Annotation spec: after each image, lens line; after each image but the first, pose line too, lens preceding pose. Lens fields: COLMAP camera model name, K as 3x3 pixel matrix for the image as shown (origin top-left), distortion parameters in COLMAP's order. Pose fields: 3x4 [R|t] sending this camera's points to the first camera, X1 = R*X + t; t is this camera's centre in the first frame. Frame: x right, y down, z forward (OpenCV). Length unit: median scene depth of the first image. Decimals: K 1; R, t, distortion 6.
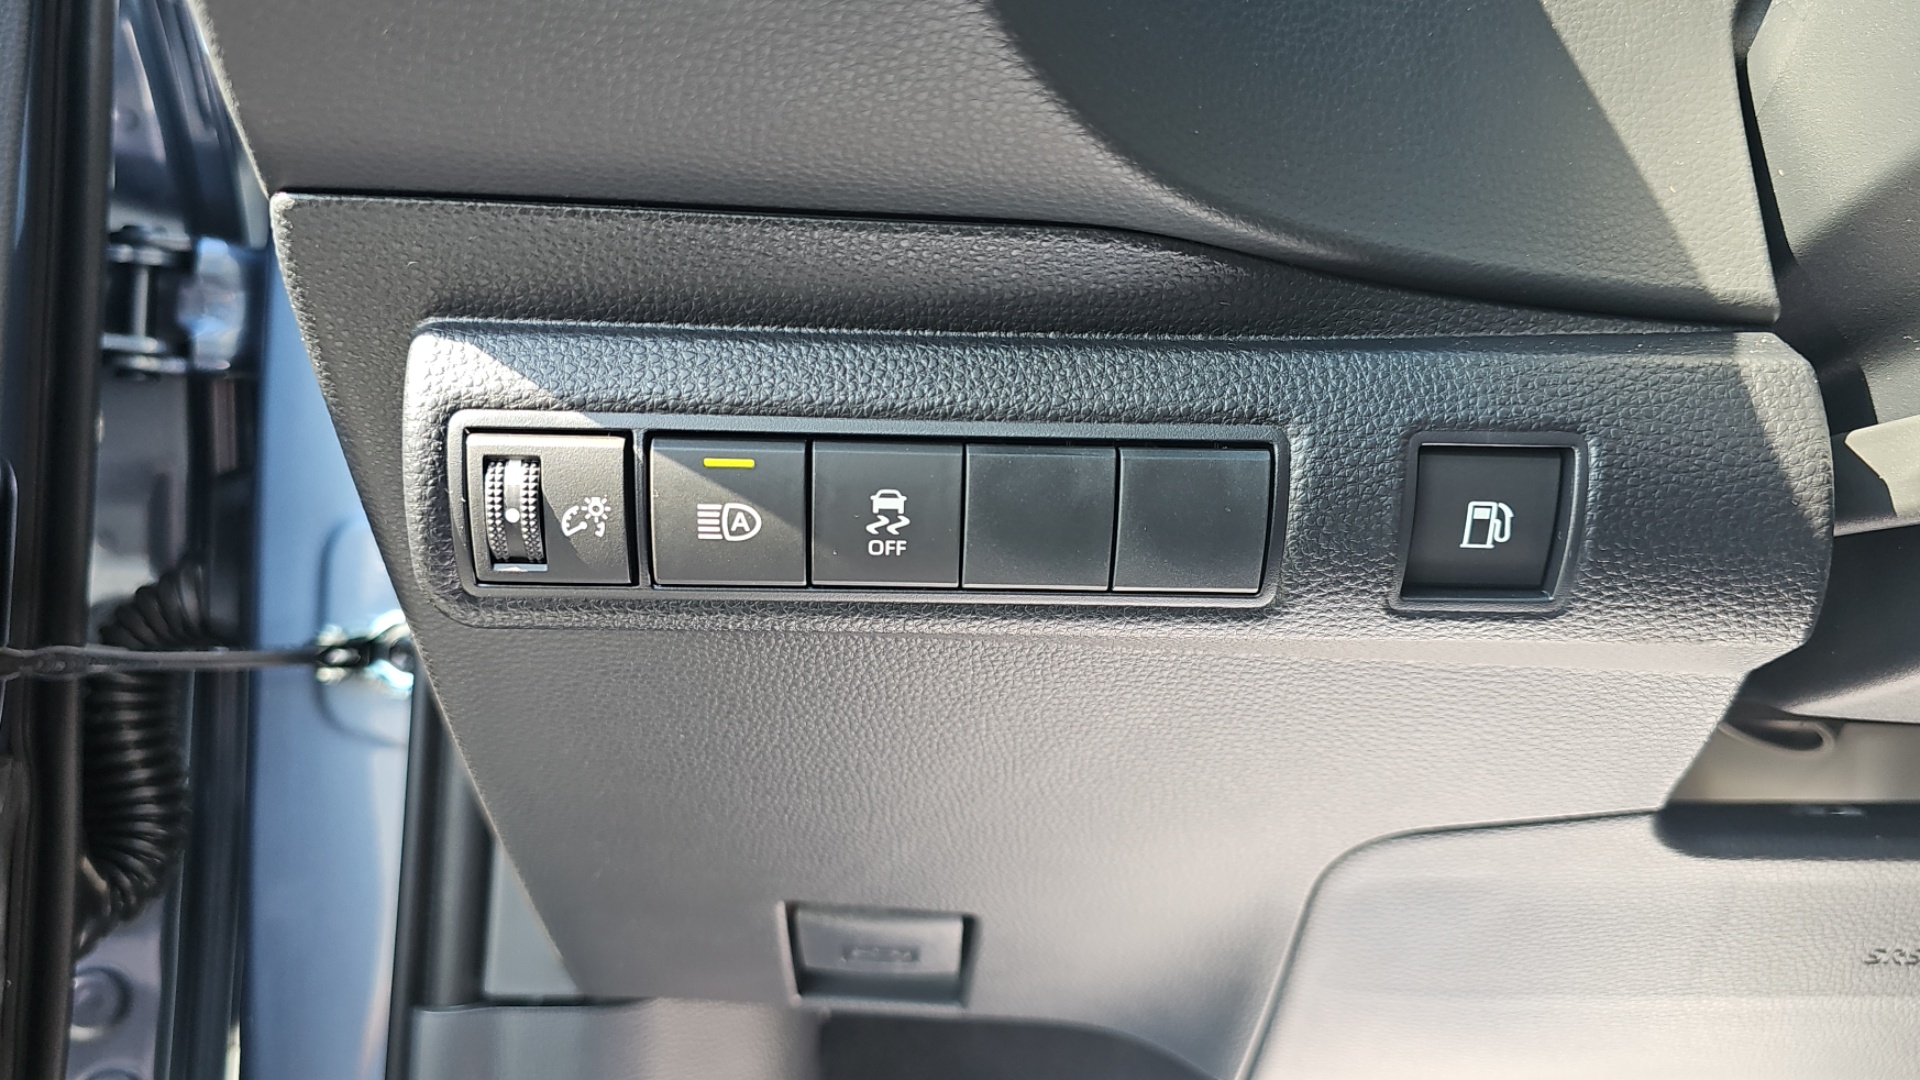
lens RADIAL K [[1428.7, 0, 960.3], [0, 1428.7, 524.8], [0, 0, 1]] dist [0.051564, -0.074931]
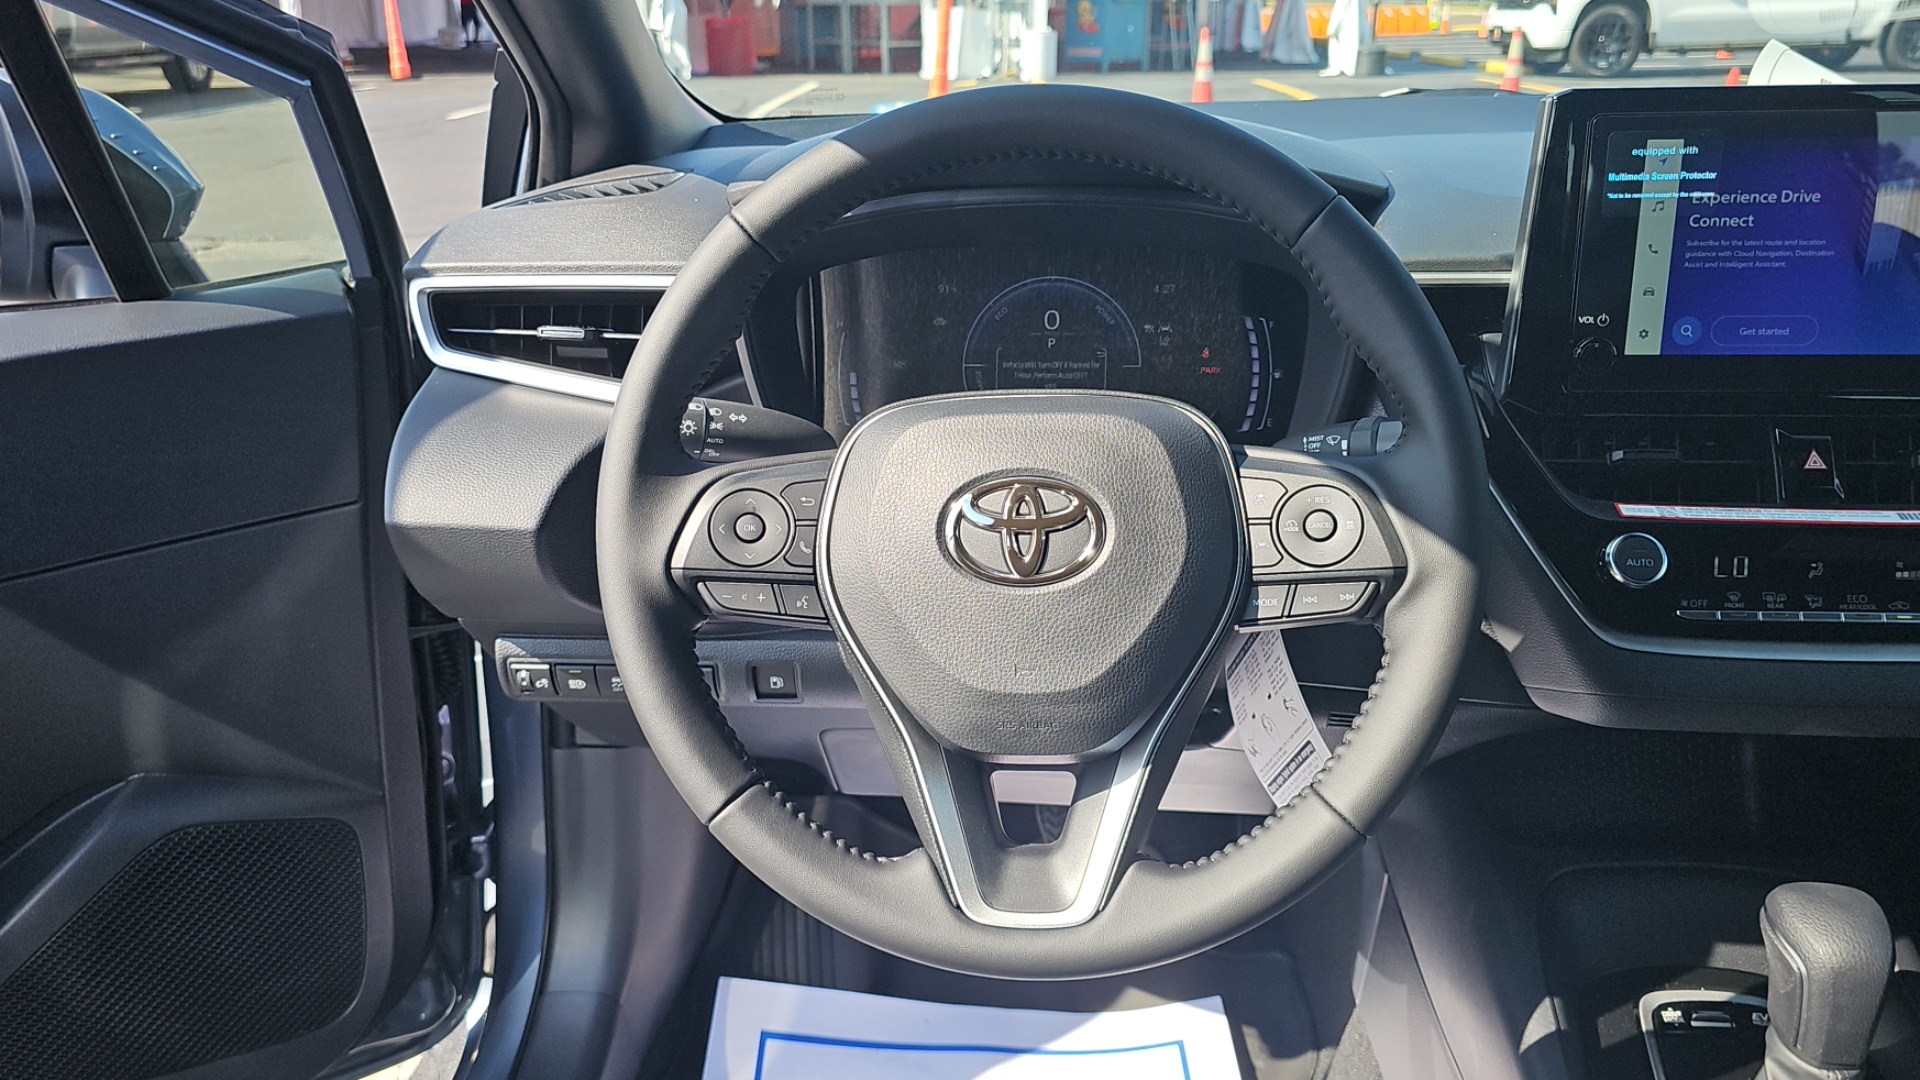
lens RADIAL K [[1428.7, 0, 960.3], [0, 1428.7, 524.8], [0, 0, 1]] dist [0.051564, -0.074931]
pose [[0.982262, 0.017644, -0.186683, 1.602699], [0.043132, 0.947609, 0.316507, -1.620442], [0.182487, -0.318945, 0.930039, -2.334666]]
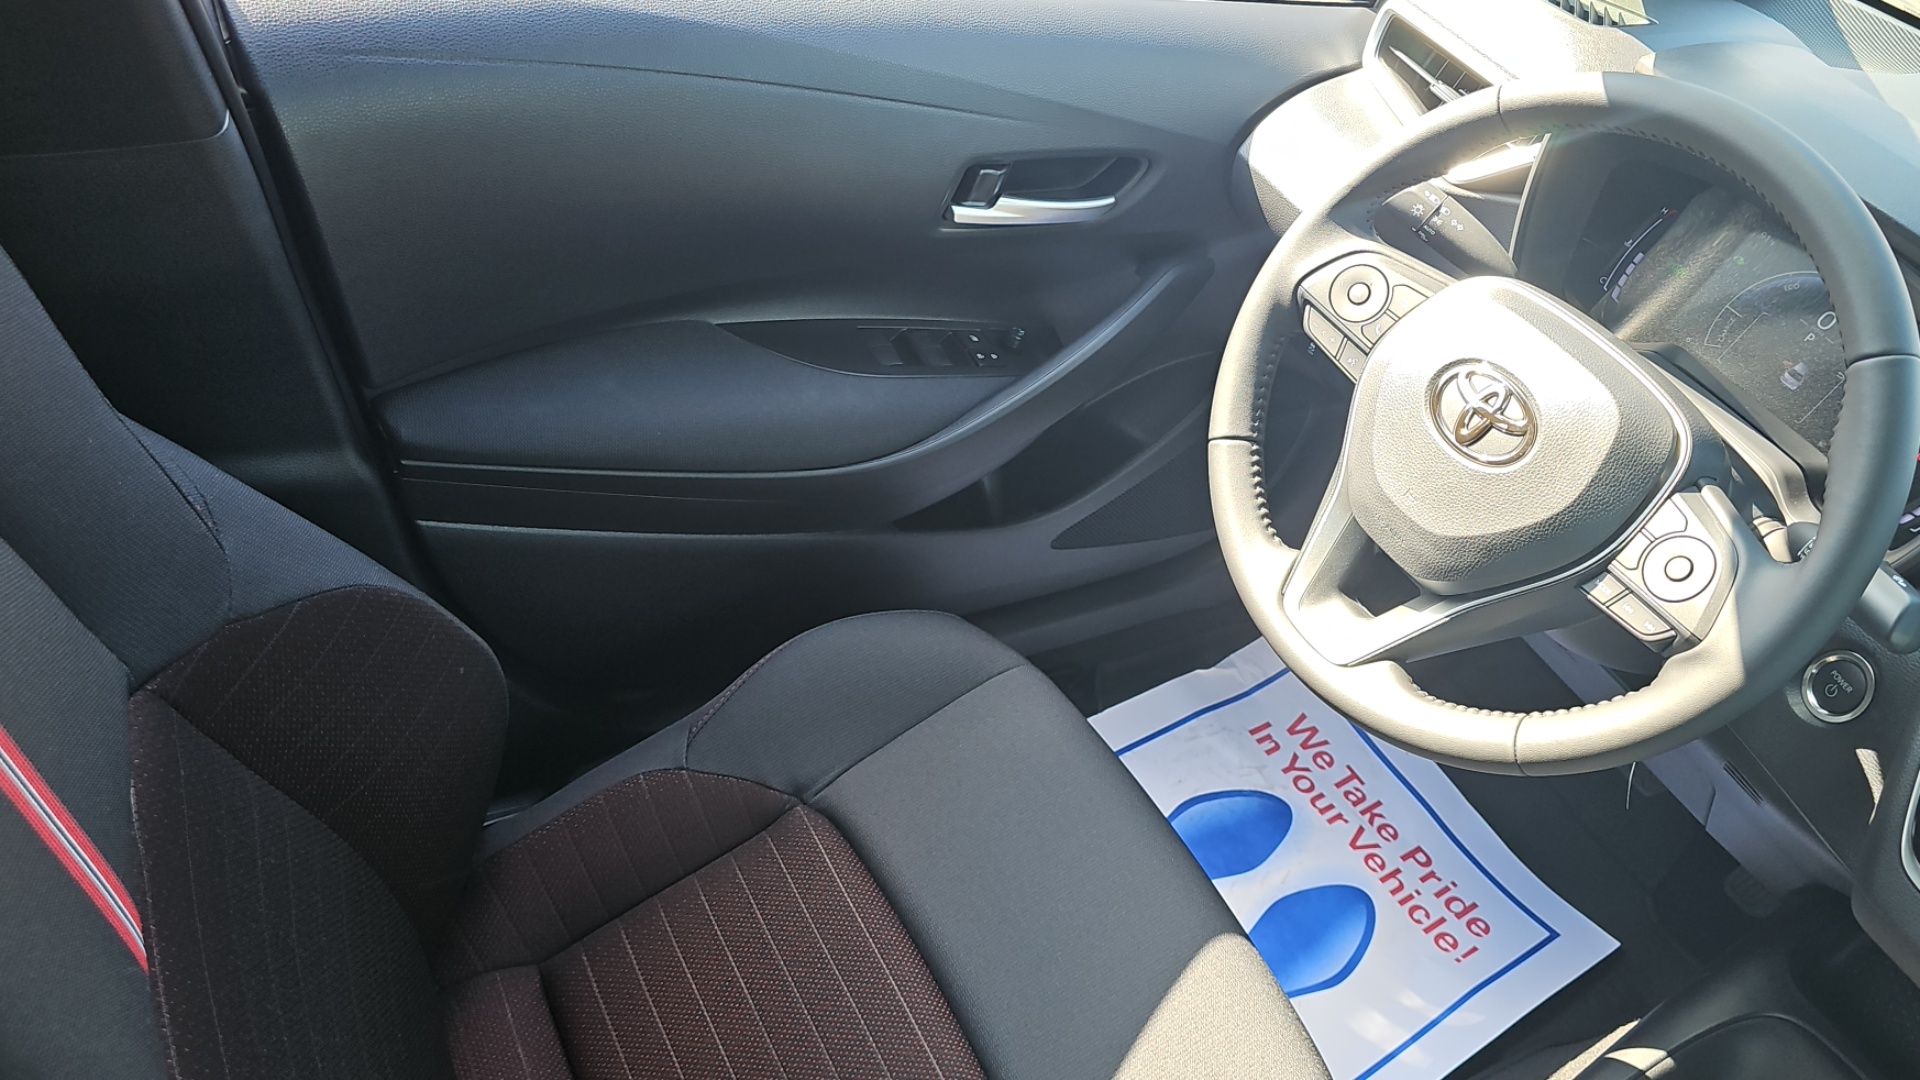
lens RADIAL K [[1428.7, 0, 960.3], [0, 1428.7, 524.8], [0, 0, 1]] dist [0.051564, -0.074931]
pose [[0.405285, 0.659313, -0.633285, 3.681439], [-0.243630, 0.745571, 0.620297, -2.725144], [0.881129, -0.097110, 0.462797, -2.676968]]
